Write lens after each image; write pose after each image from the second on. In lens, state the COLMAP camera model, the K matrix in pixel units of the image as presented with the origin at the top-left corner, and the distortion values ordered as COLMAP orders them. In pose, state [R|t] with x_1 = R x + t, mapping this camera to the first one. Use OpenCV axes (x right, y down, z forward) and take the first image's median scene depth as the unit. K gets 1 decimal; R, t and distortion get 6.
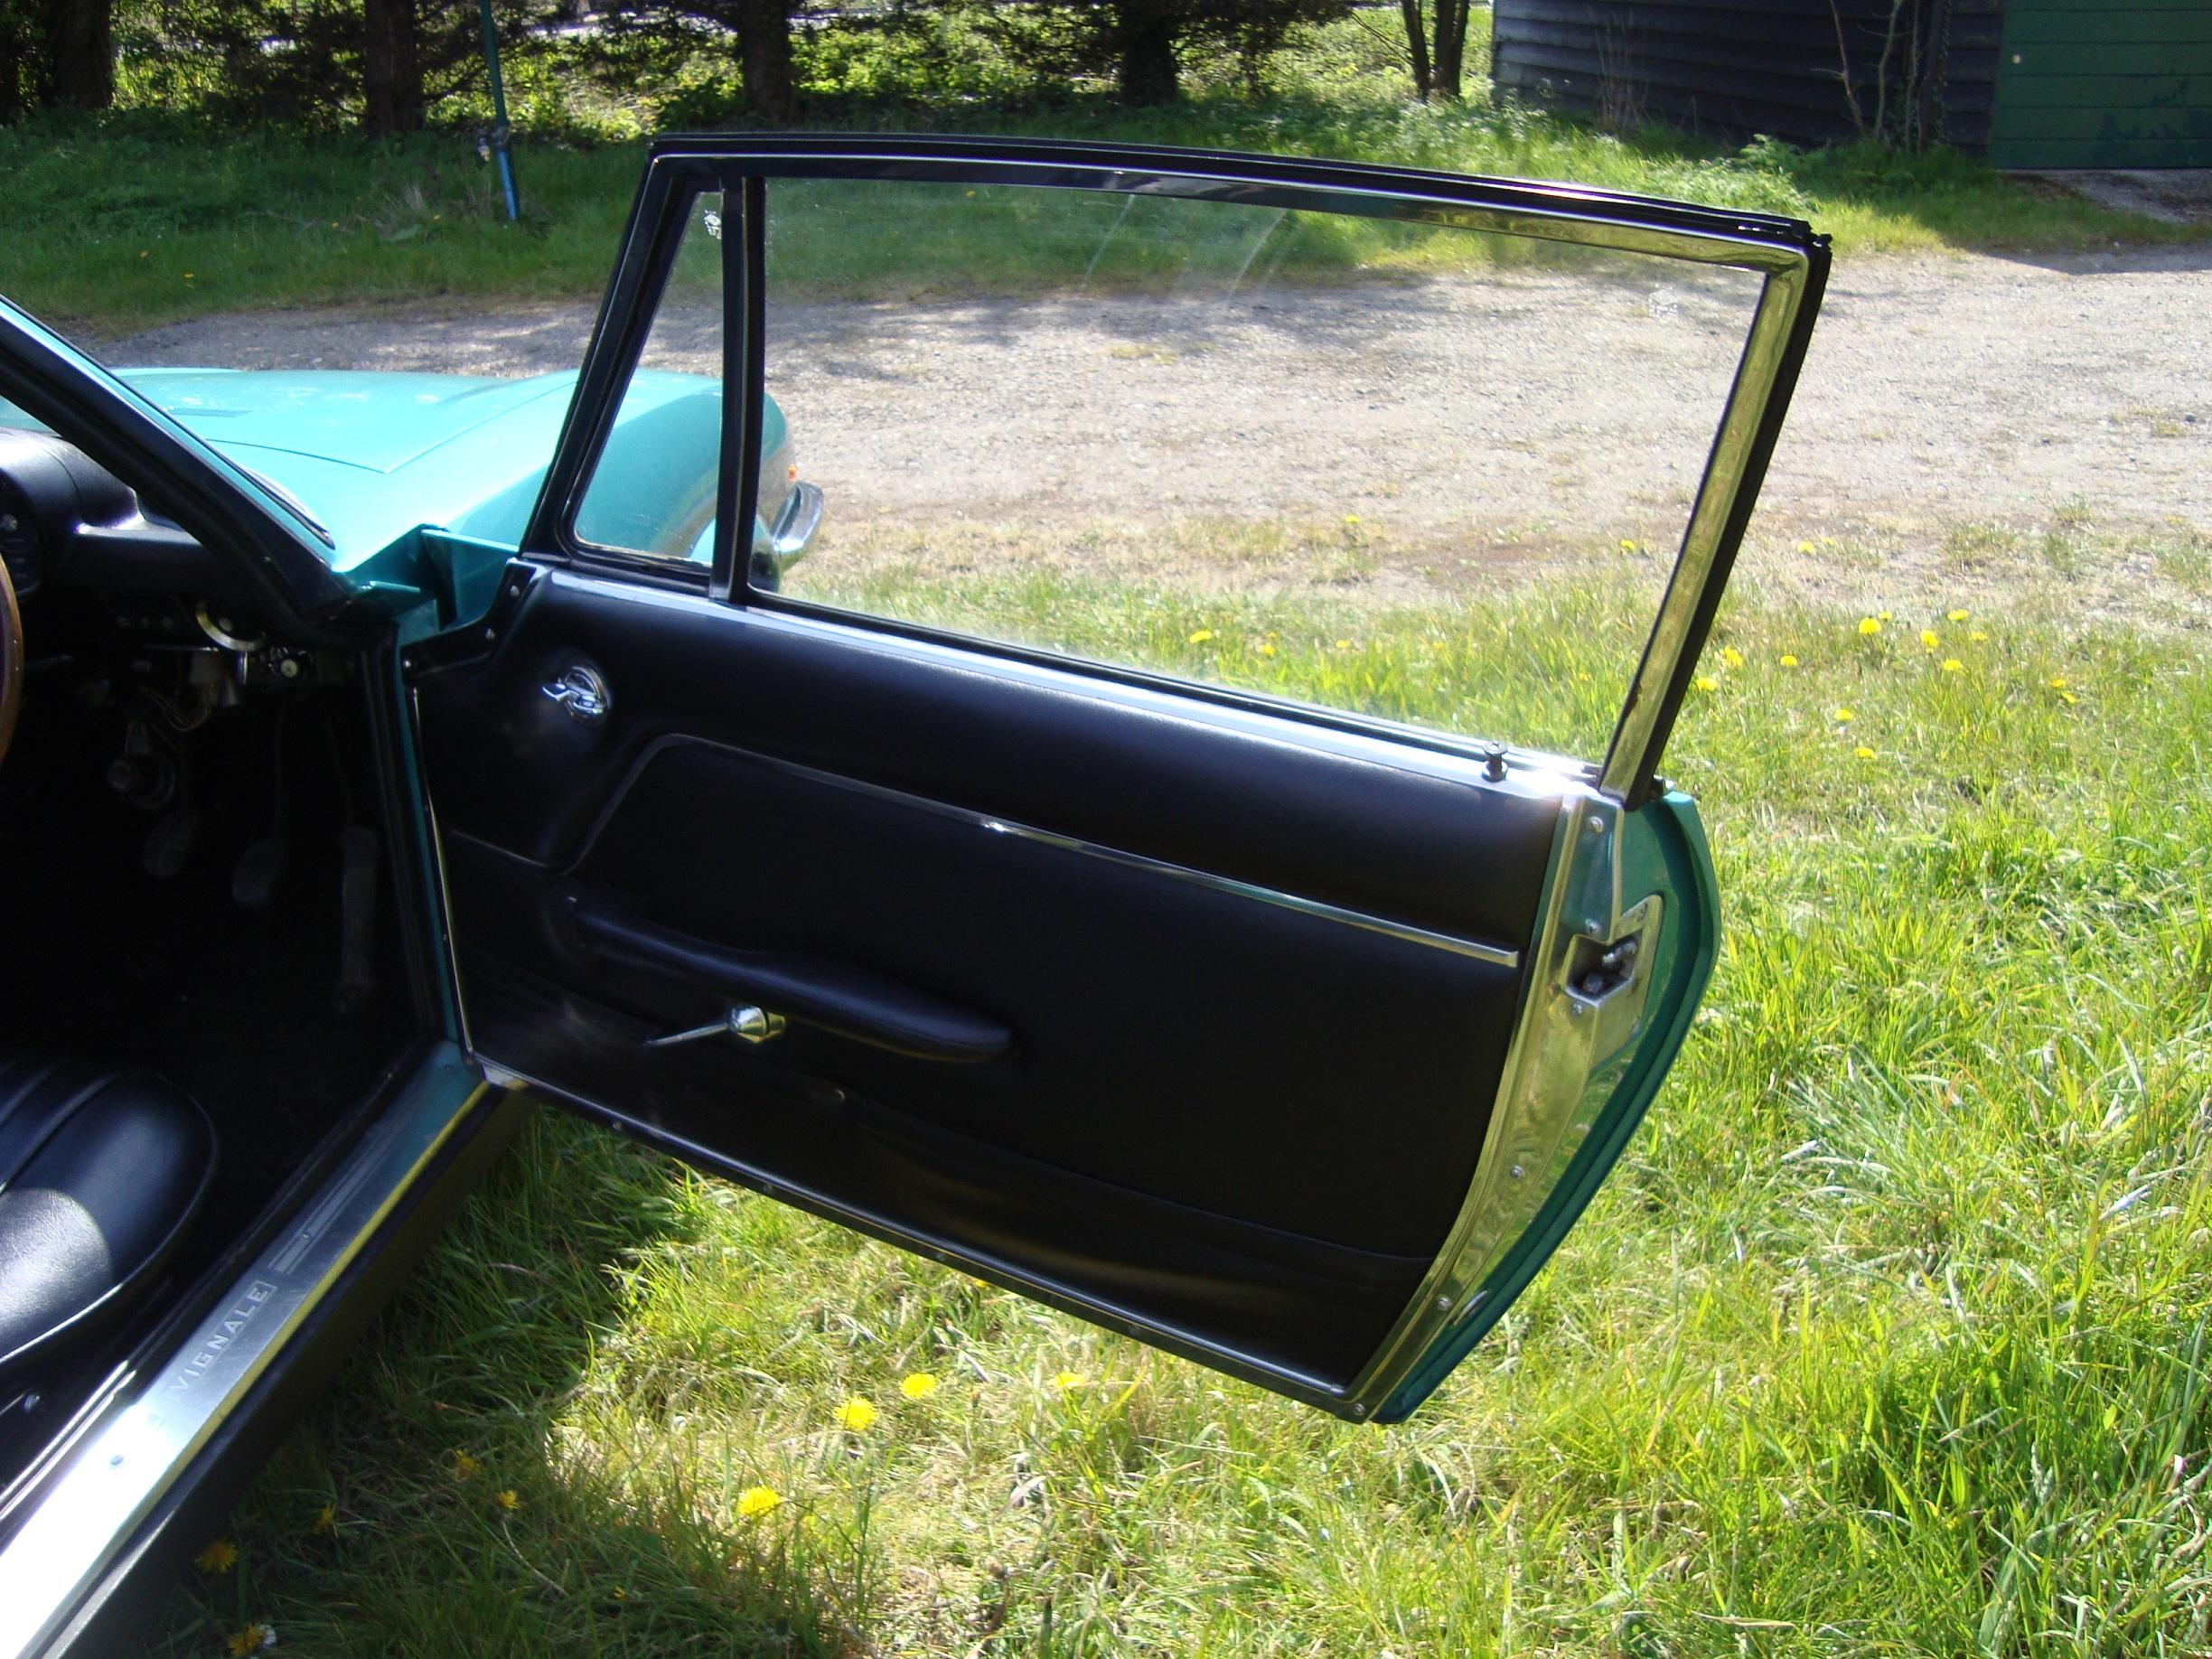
lens RADIAL K [[2149.7, 0, 1074.1], [0, 2149.7, 813.6], [0, 0, 1]] dist [-0.214649, 0.244423]
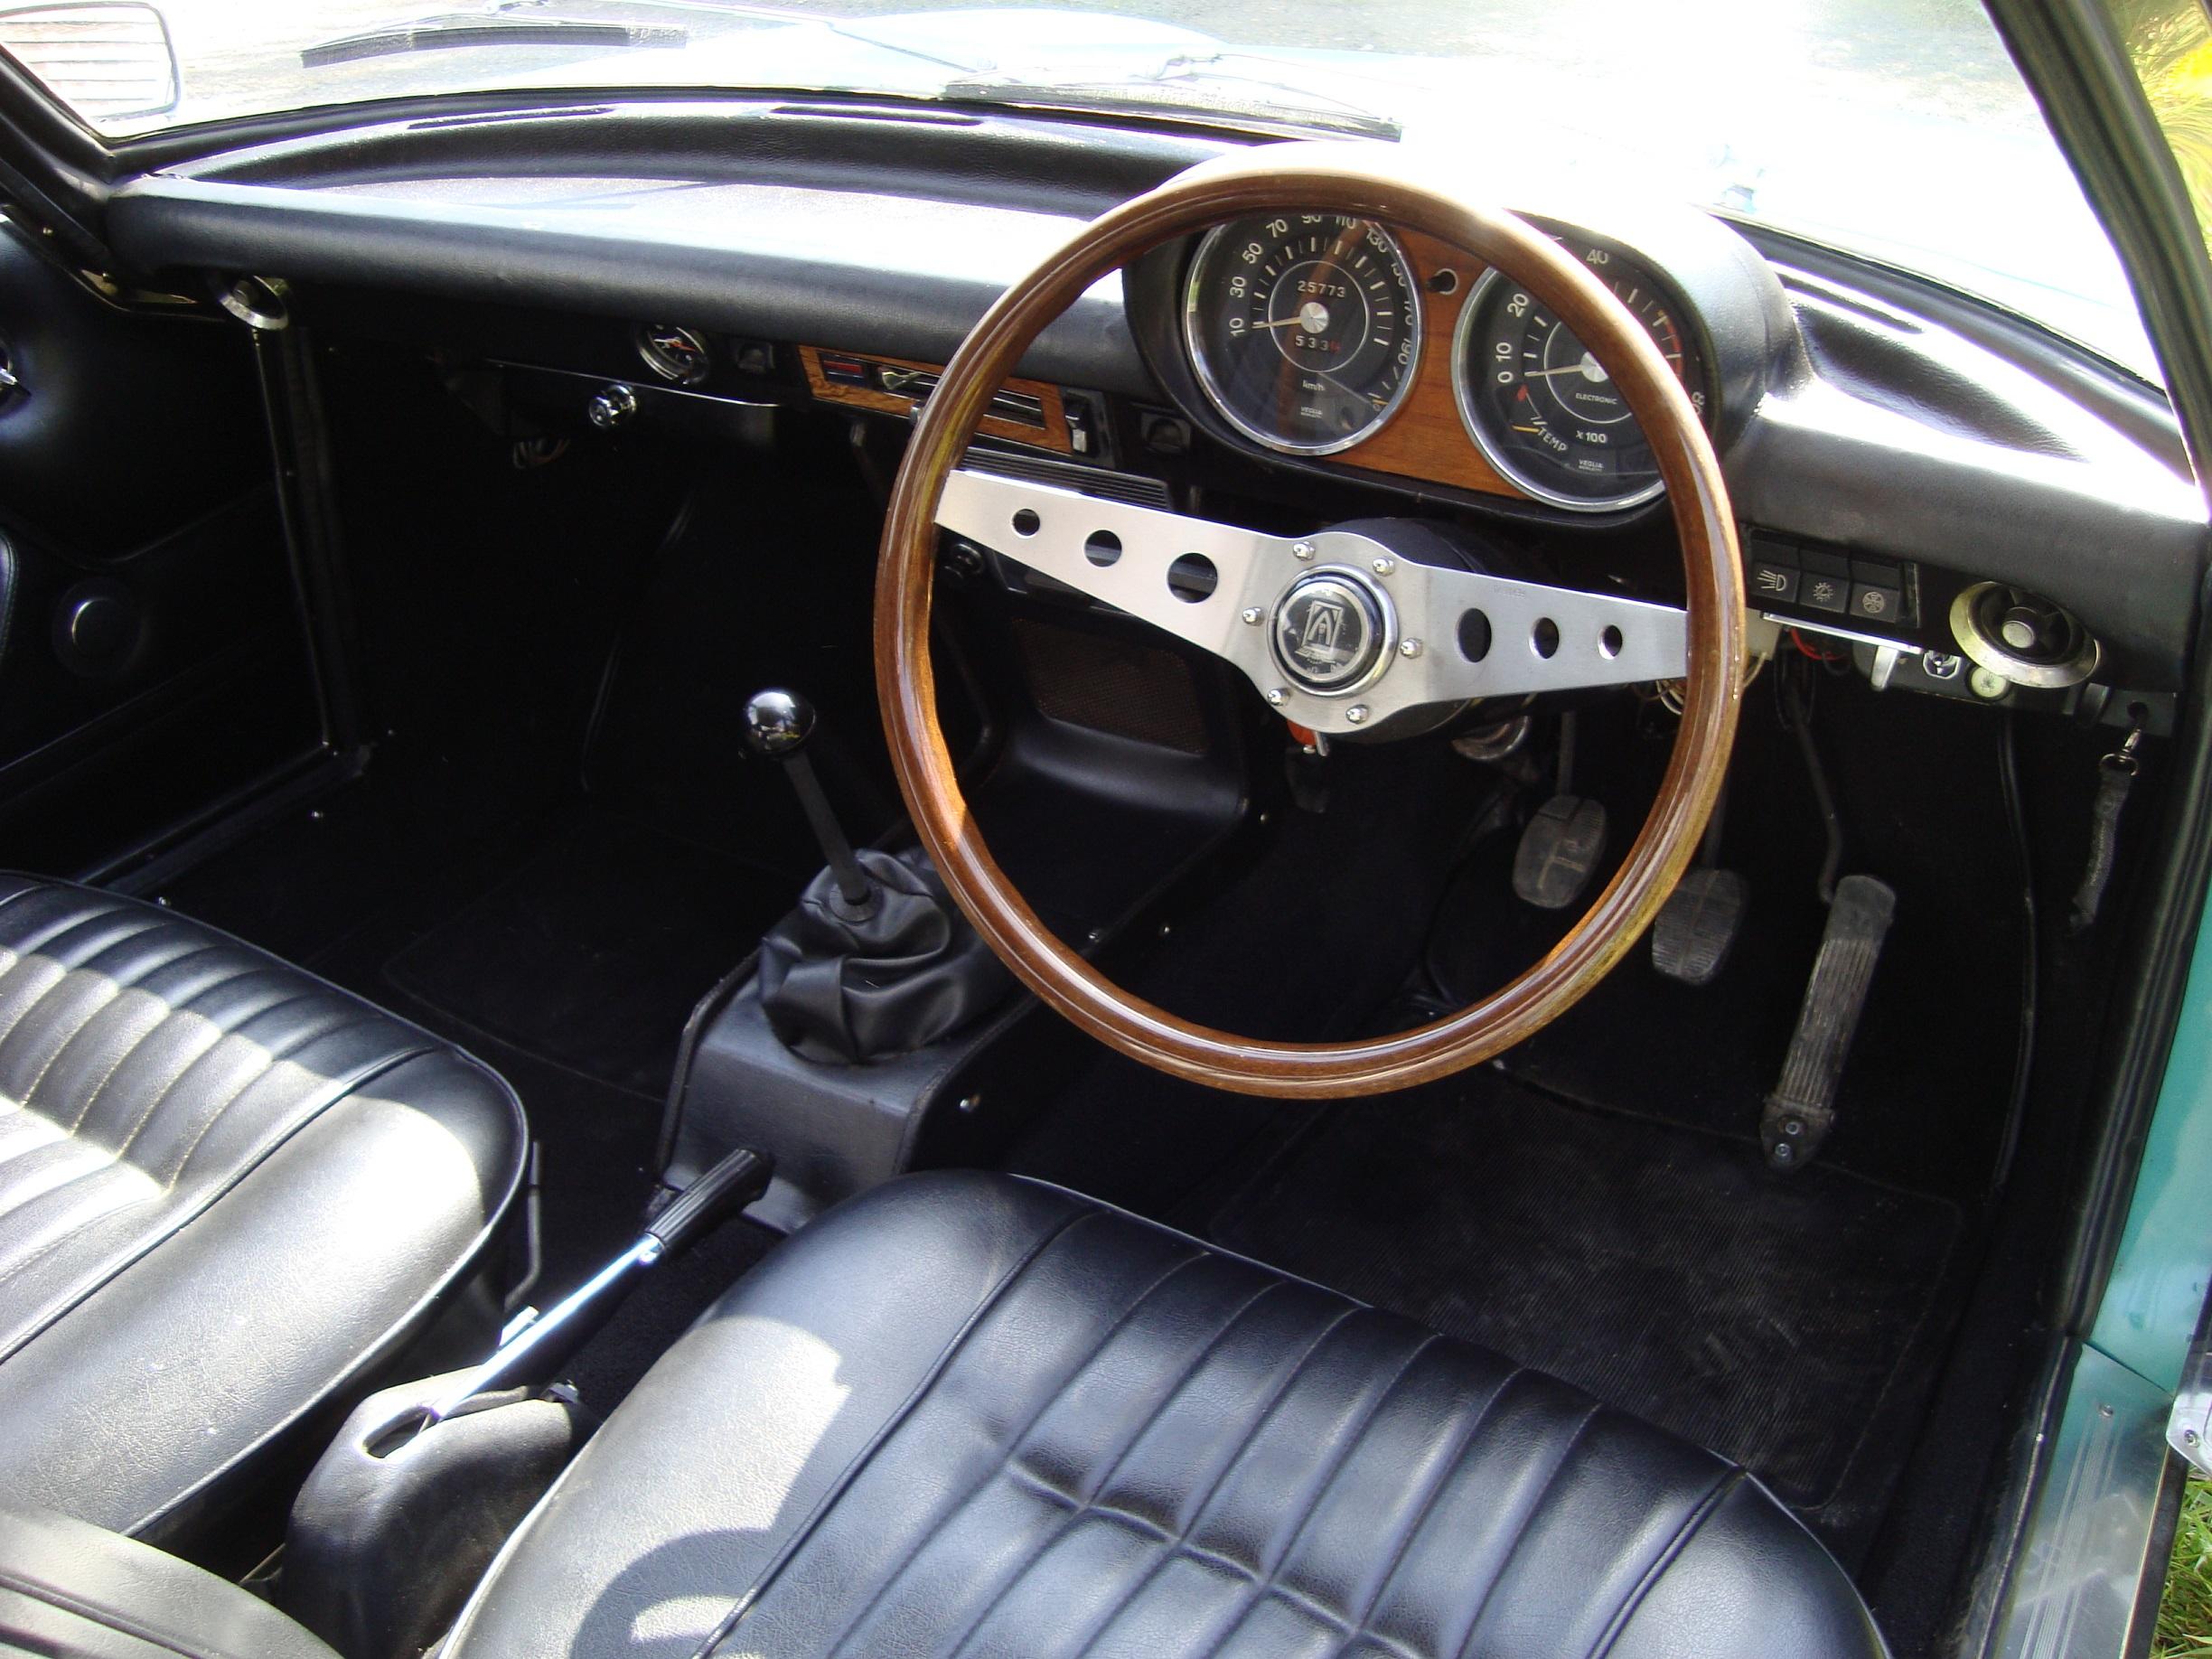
lens RADIAL K [[2149.7, 0, 1074.1], [0, 2149.7, 813.6], [0, 0, 1]] dist [-0.214649, 0.244423]
pose [[0.920643, 0.177366, -0.347790, -0.361956], [-0.128597, 0.978899, 0.158806, -0.081987], [0.368618, -0.101479, 0.924025, 0.378322]]
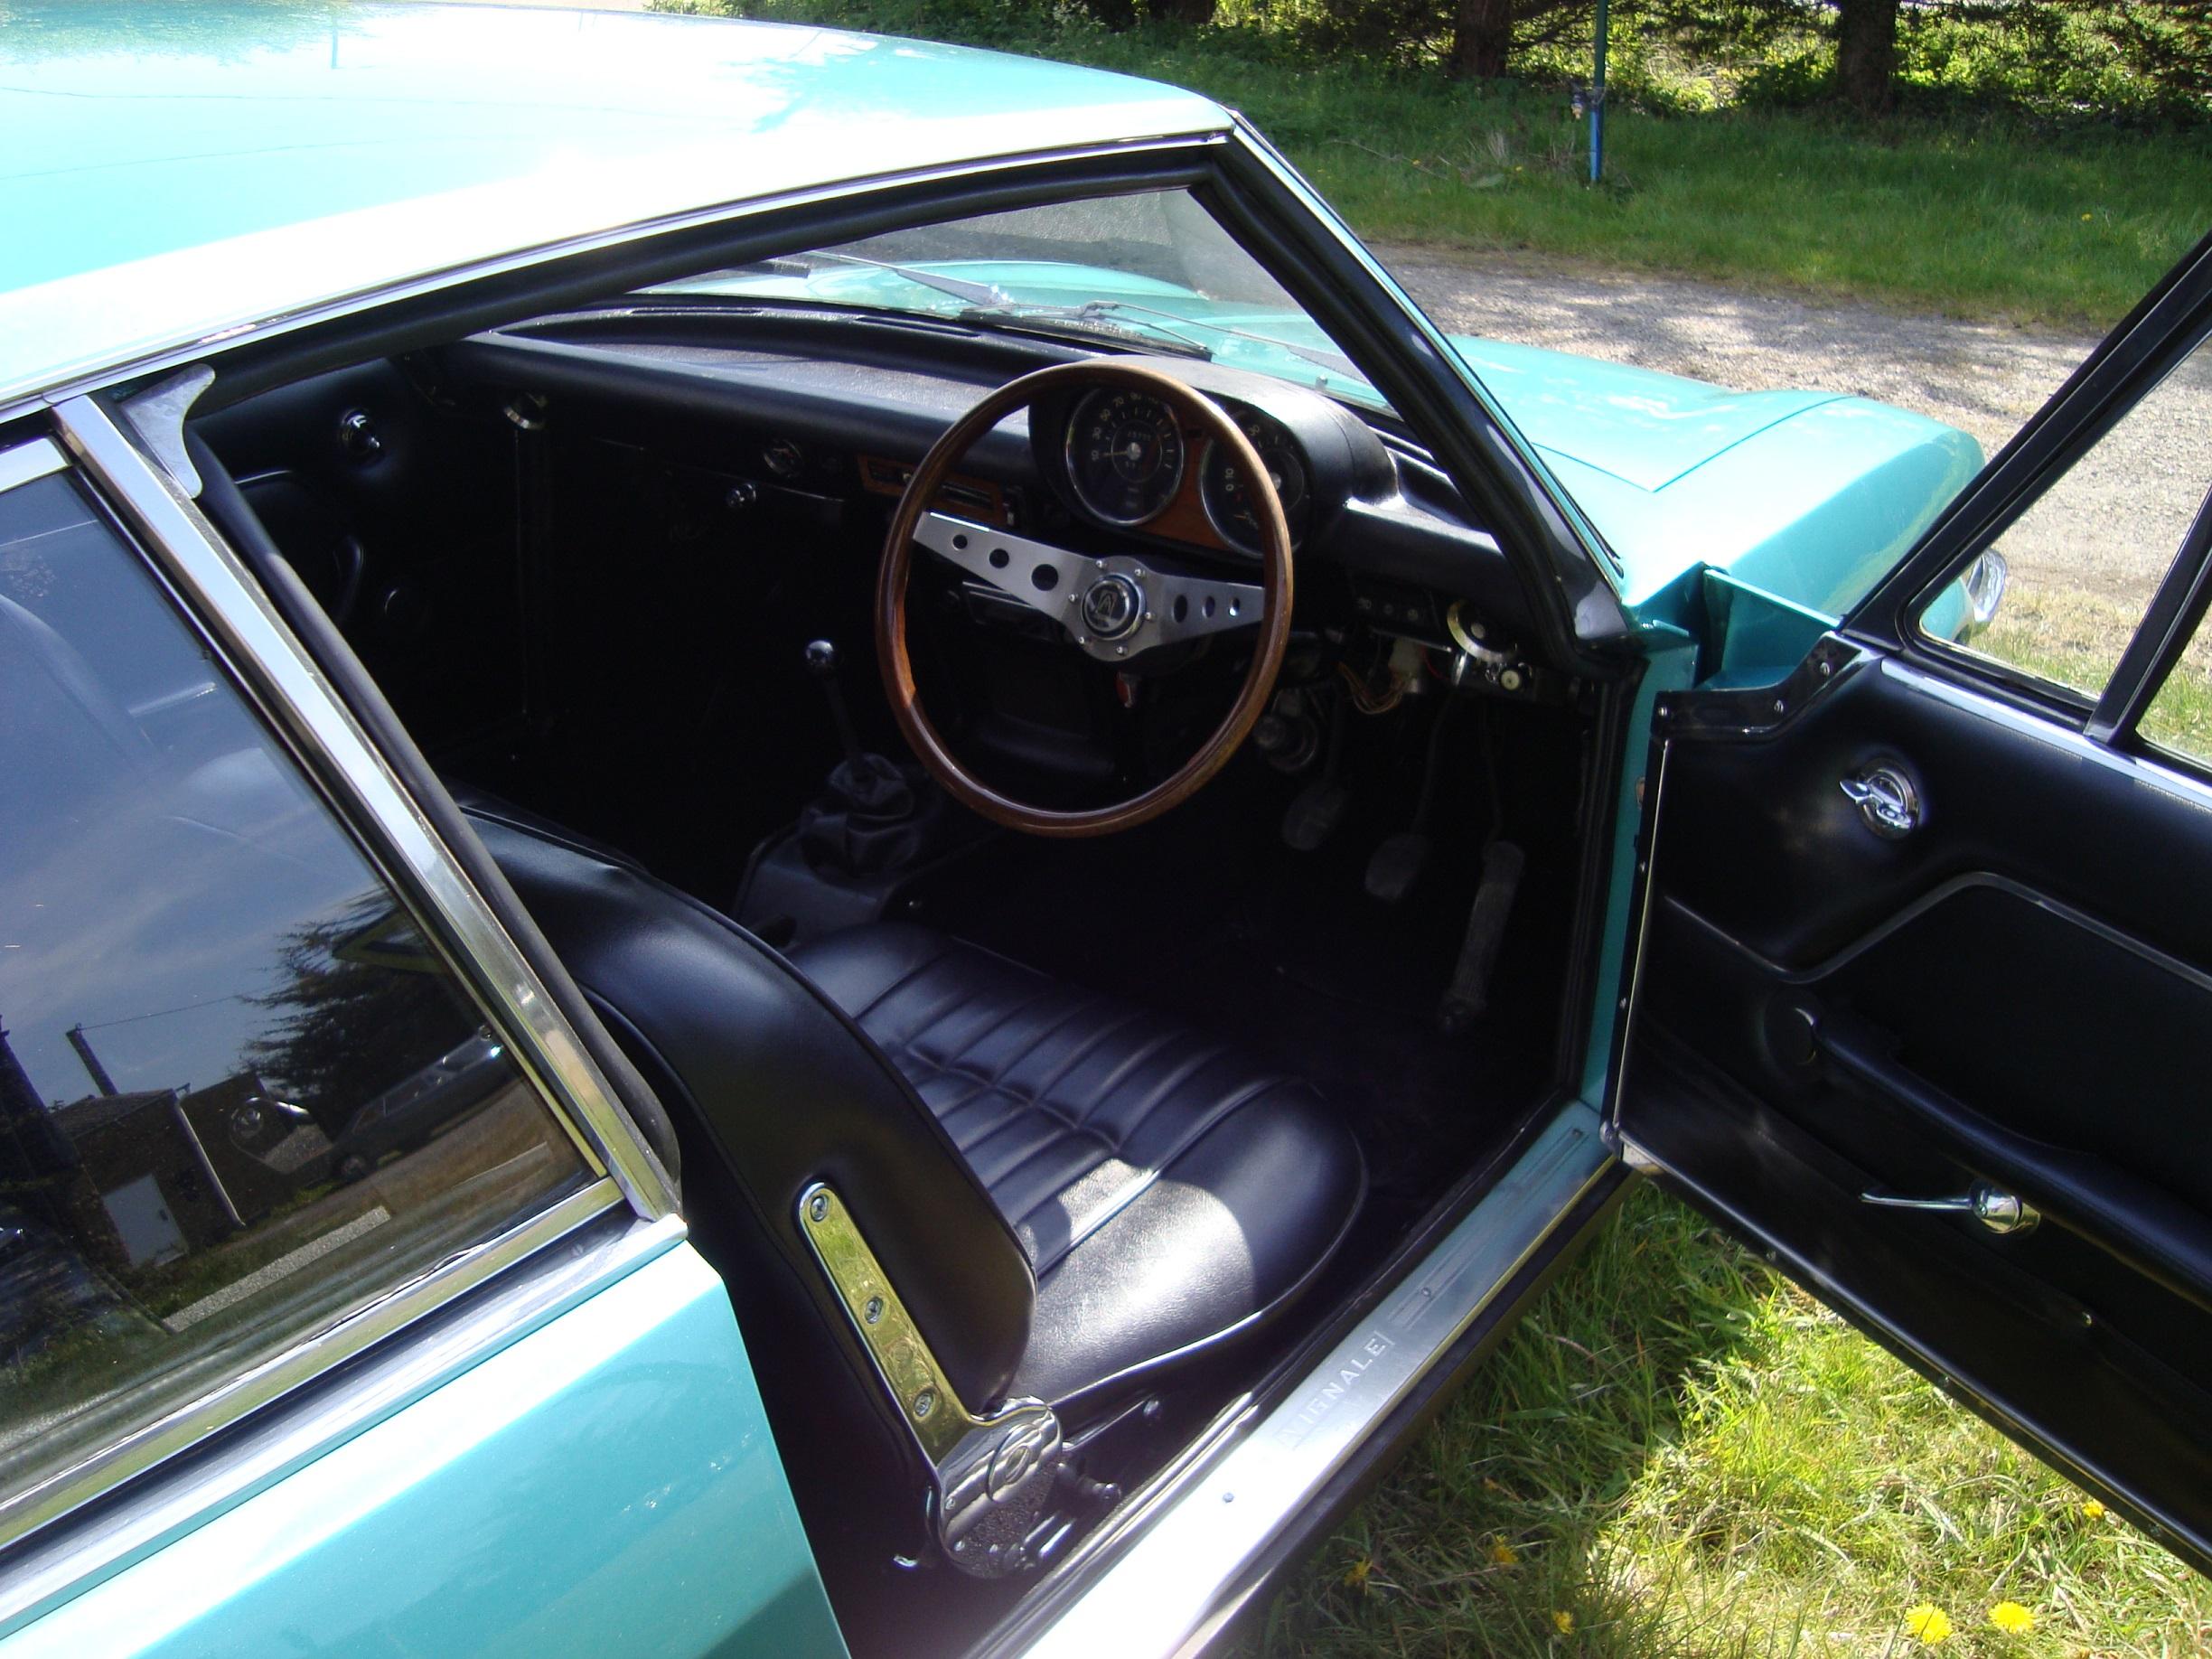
lens RADIAL K [[2149.7, 0, 1074.1], [0, 2149.7, 813.6], [0, 0, 1]] dist [-0.214649, 0.244423]
pose [[0.891553, 0.212682, -0.399875, -0.141447], [-0.204649, 0.976790, 0.063245, -0.028475], [0.404045, 0.025448, 0.914385, 0.049152]]
